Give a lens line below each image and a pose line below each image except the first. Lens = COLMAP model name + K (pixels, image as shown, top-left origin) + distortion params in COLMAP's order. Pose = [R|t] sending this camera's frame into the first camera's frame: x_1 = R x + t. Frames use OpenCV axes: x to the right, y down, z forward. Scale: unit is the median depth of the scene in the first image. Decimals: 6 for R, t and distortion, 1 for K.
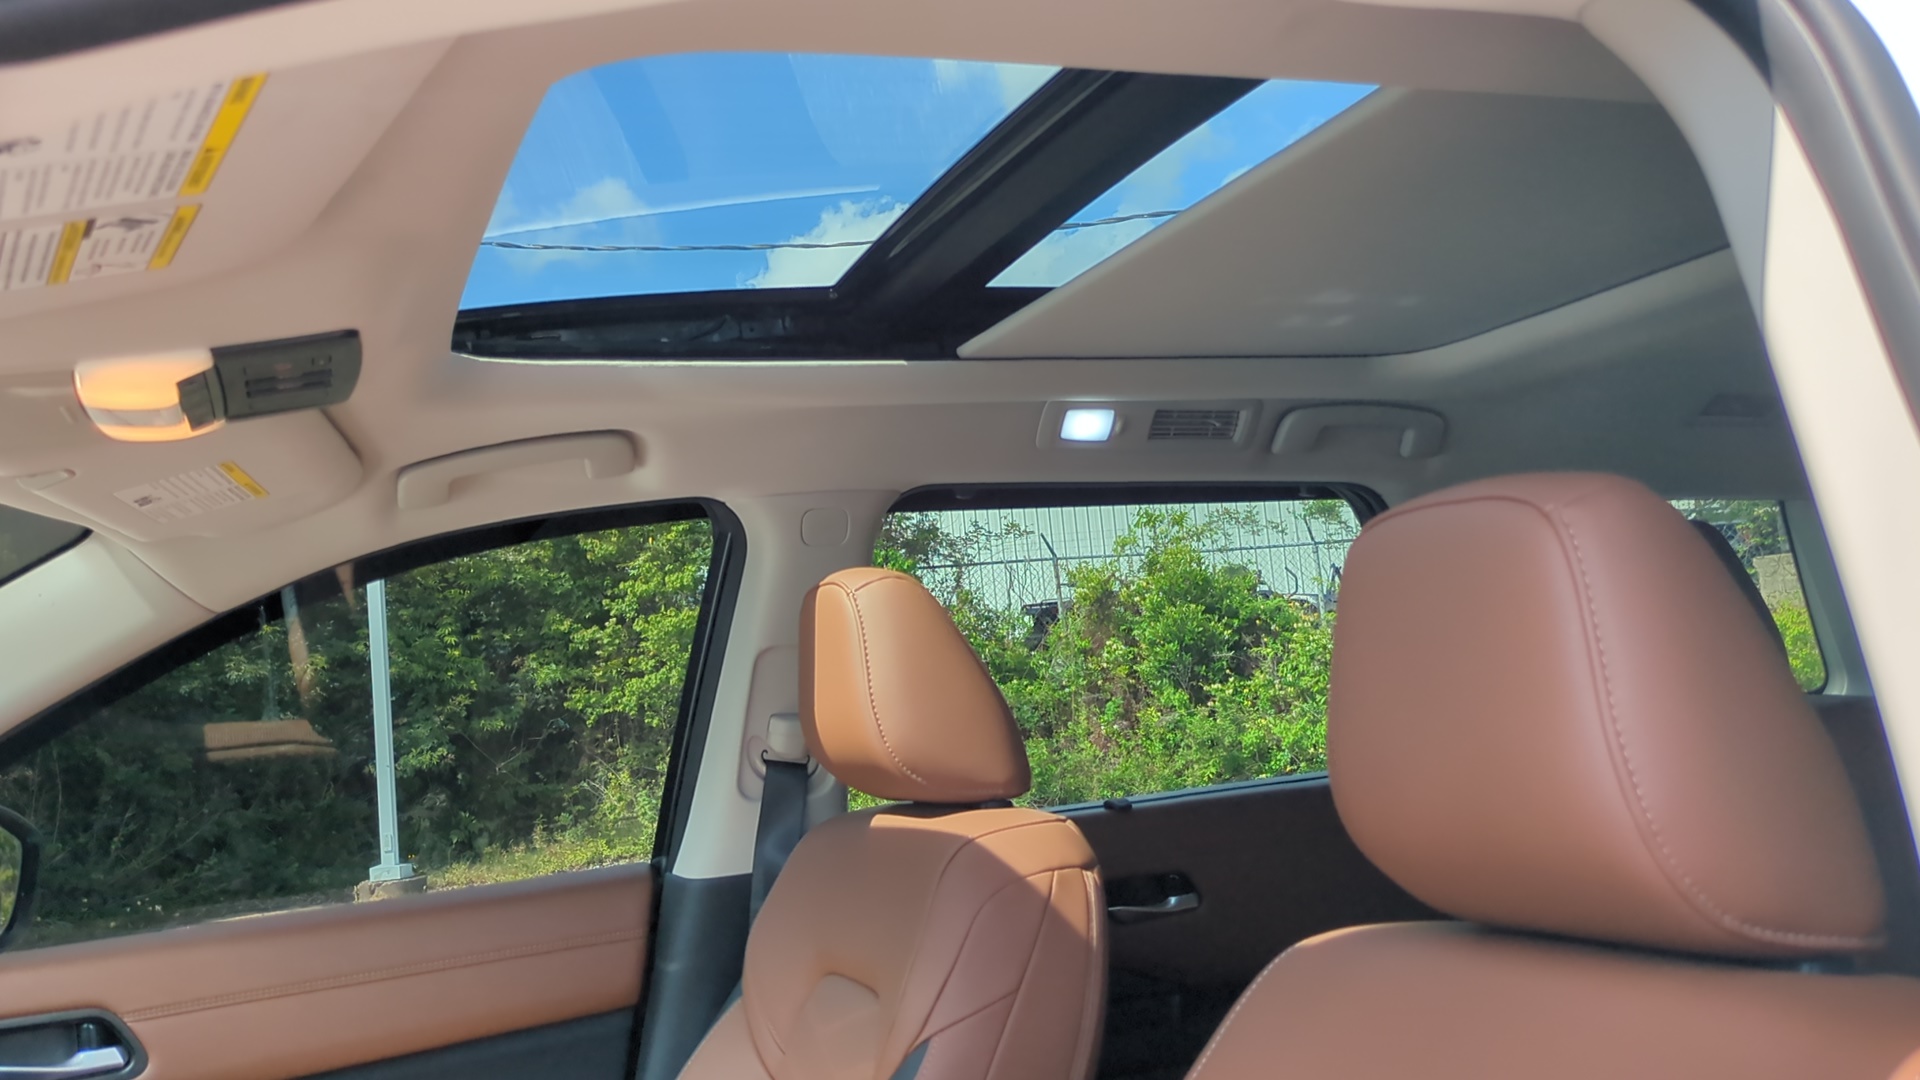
lens RADIAL K [[1638.7, 0, 981.1], [0, 1638.7, 534.5], [0, 0, 1]] dist [0.028327, -0.039917]
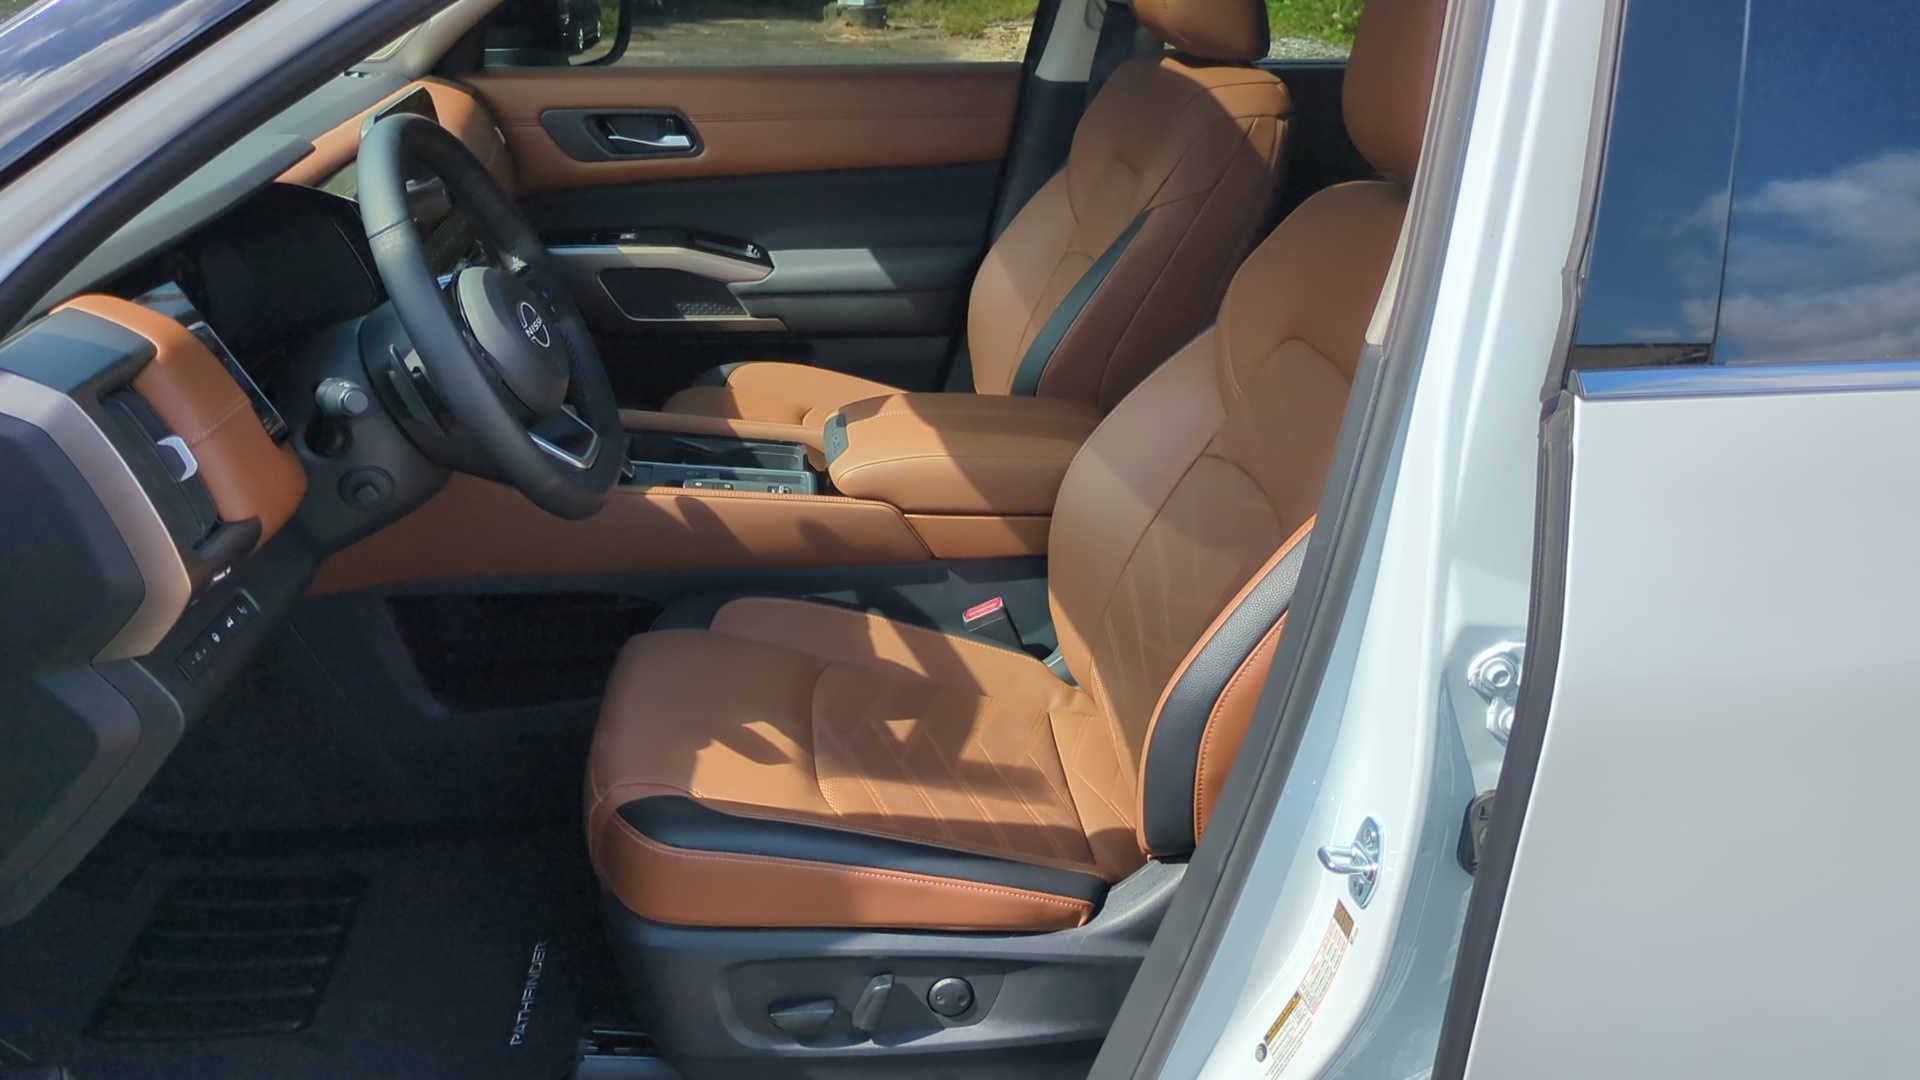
lens RADIAL K [[1638.7, 0, 958.2], [0, 1638.7, 537.1], [0, 0, 1]] dist [0.028327, -0.039917]
pose [[0.953024, 0.205205, -0.222791, 0.161520], [-0.073978, 0.870958, 0.485757, -0.142317], [0.293721, -0.446457, 0.845224, -0.441648]]
